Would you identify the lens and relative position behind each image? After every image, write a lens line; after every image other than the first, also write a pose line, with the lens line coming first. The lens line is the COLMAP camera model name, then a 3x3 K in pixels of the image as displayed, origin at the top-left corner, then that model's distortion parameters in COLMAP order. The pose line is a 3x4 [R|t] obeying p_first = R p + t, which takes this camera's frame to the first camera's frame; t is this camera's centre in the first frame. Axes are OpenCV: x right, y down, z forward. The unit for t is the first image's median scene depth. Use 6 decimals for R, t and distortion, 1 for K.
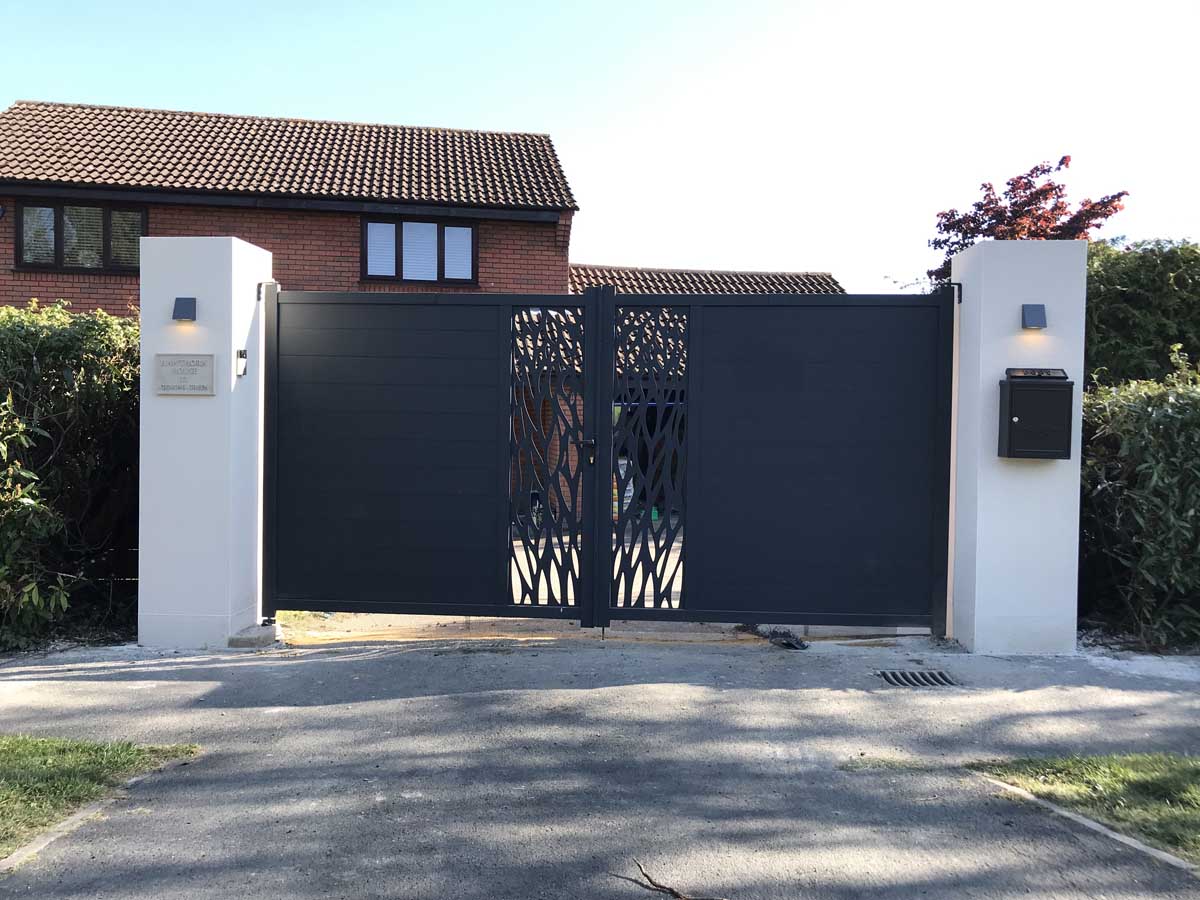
lens RADIAL K [[965.9, 0, 600.0], [0, 965.9, 450.0], [0, 0, 1]] dist [0.007370, 0.001136]
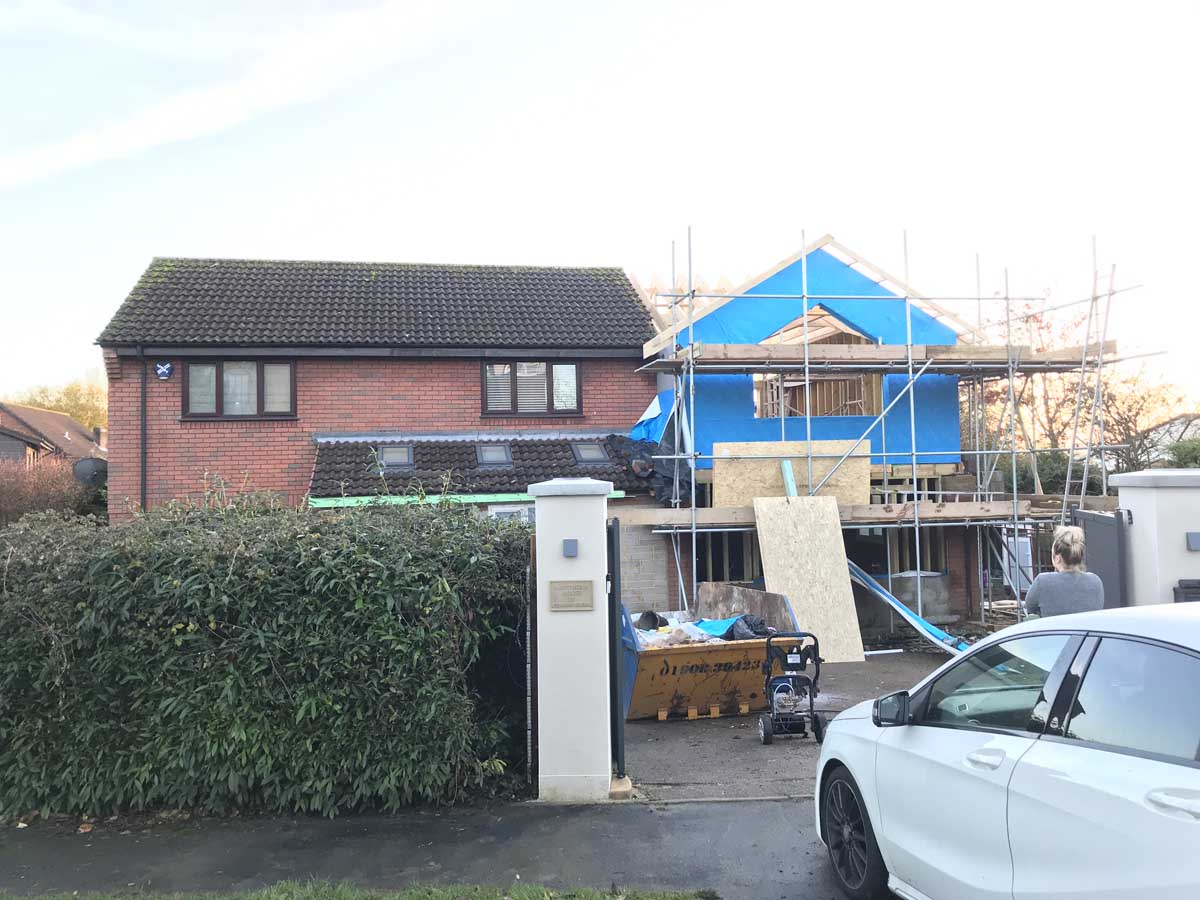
lens RADIAL K [[954.8, 0, 600.0], [0, 954.8, 450.0], [0, 0, 1]] dist [-0.000265, 0.002917]
pose [[0.999354, -0.032278, 0.015818, -0.386633], [0.033181, 0.997613, -0.060566, -0.191745], [-0.013825, 0.061052, 0.998039, -0.340228]]
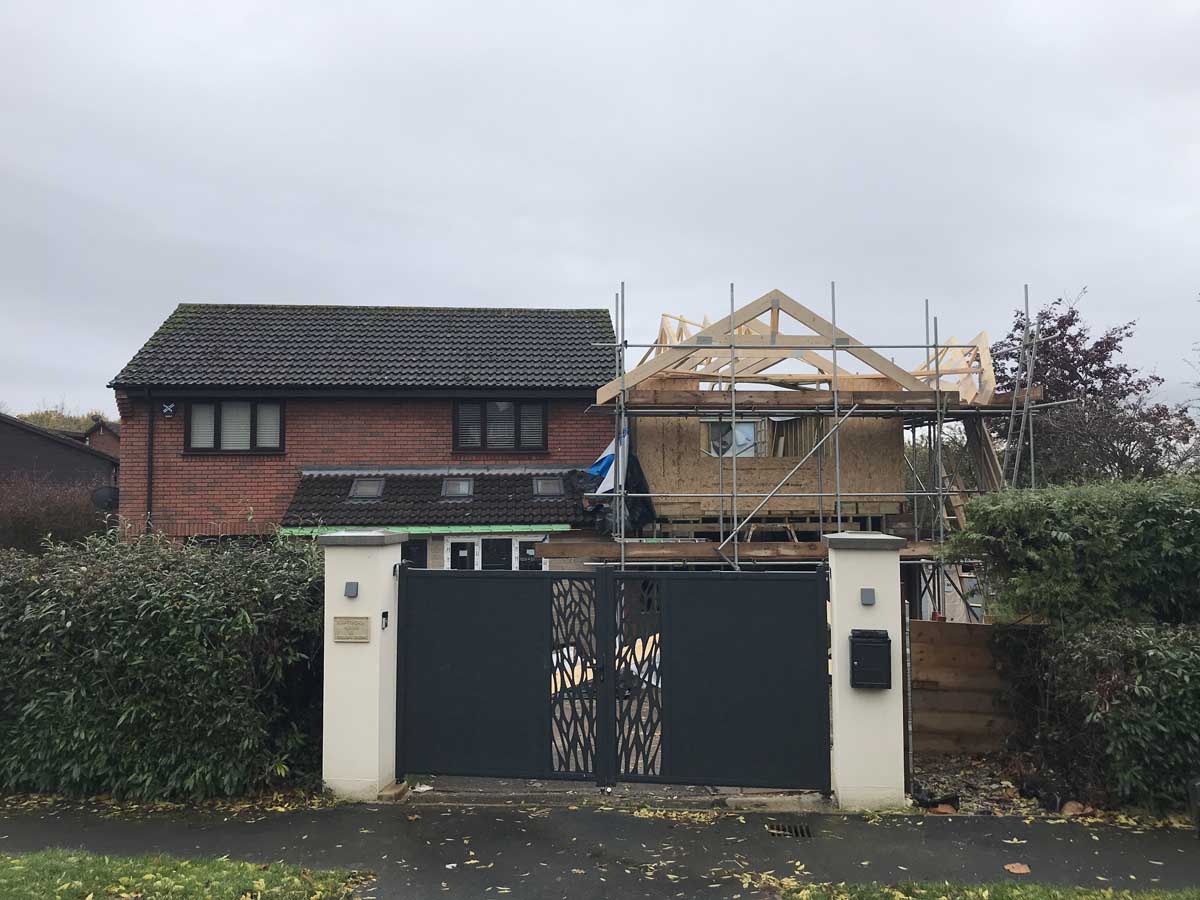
lens RADIAL K [[954.8, 0, 600.0], [0, 954.8, 450.0], [0, 0, 1]] dist [-0.000265, 0.002917]
pose [[0.996271, -0.022344, -0.083331, 0.125005], [0.015567, 0.996583, -0.081112, -0.231700], [0.084858, 0.079512, 0.993215, -0.565661]]
